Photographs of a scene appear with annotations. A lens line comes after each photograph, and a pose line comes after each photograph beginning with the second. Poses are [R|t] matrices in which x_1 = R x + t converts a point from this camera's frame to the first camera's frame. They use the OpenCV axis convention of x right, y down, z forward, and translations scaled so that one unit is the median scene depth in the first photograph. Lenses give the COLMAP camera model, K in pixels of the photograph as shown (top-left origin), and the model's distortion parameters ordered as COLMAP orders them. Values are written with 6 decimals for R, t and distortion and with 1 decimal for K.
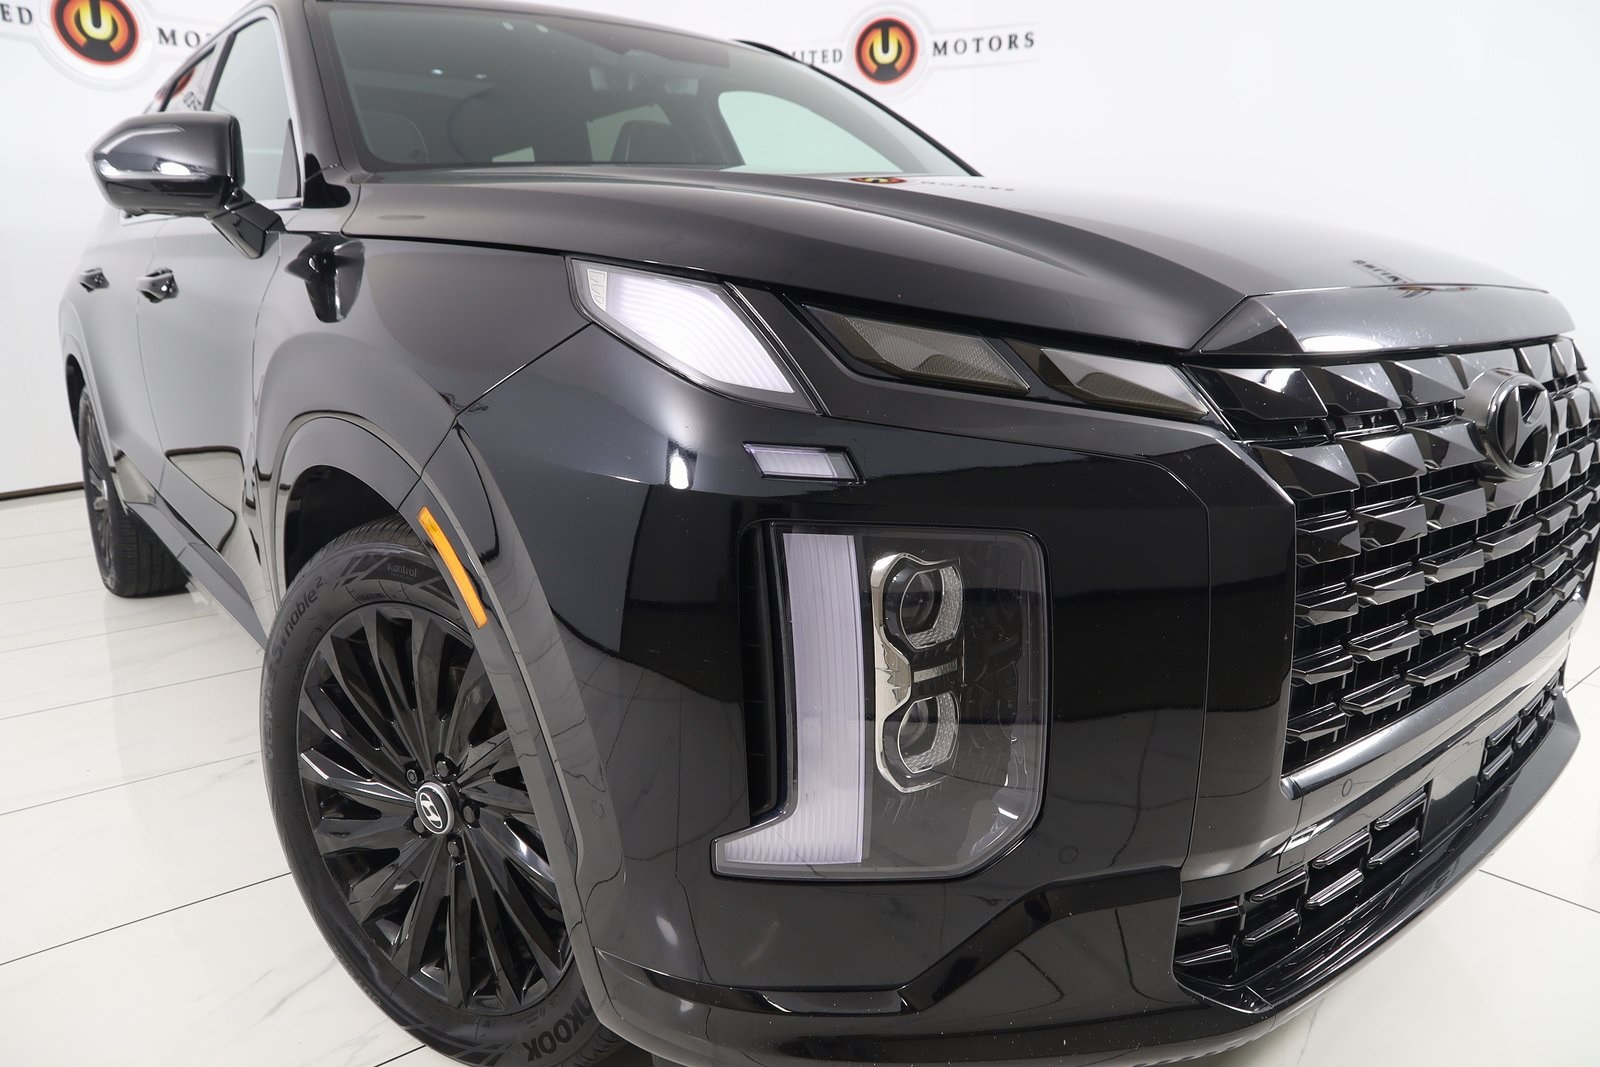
lens RADIAL K [[1062.8, 0, 800.0], [0, 1062.8, 533.5], [0, 0, 1]] dist [-0.092923, 0.072108]
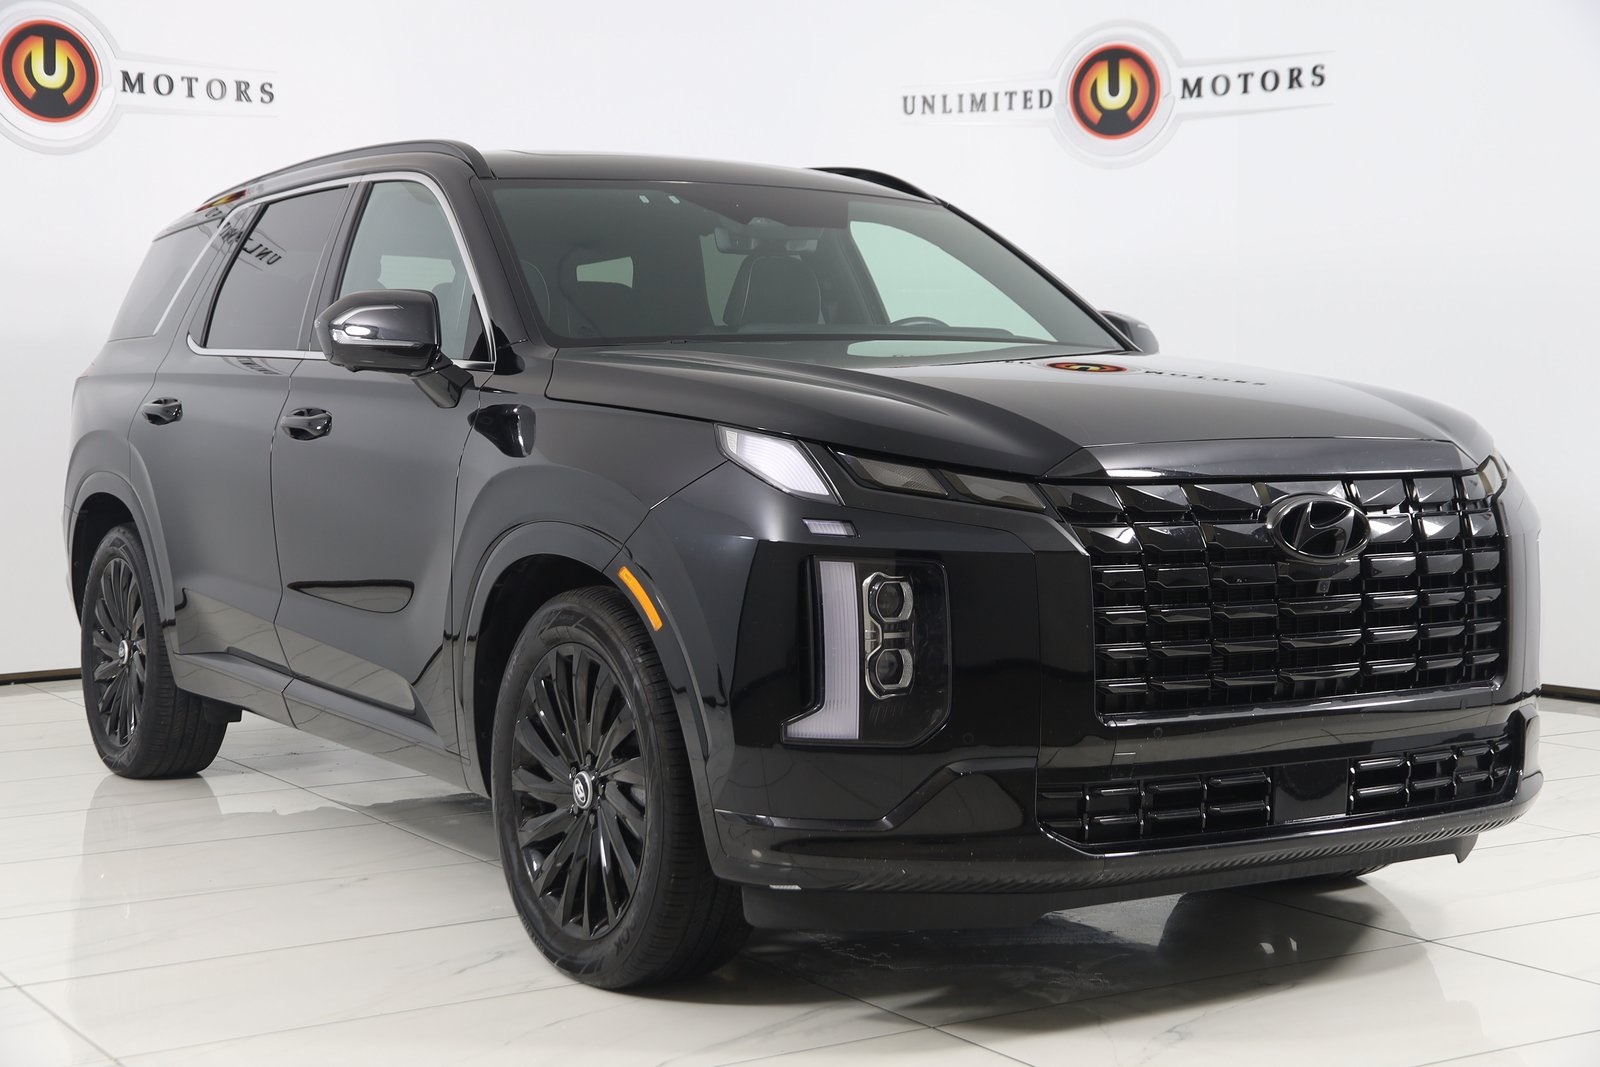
lens RADIAL K [[2273.1, 0, 800.0], [0, 2273.1, 533.5], [0, 0, 1]] dist [0.136666, 0.022751]
pose [[0.991852, 0.012203, -0.126811, 0.242698], [-0.034195, 0.984376, -0.172724, 0.341310], [0.122722, 0.175653, 0.976773, -1.594665]]
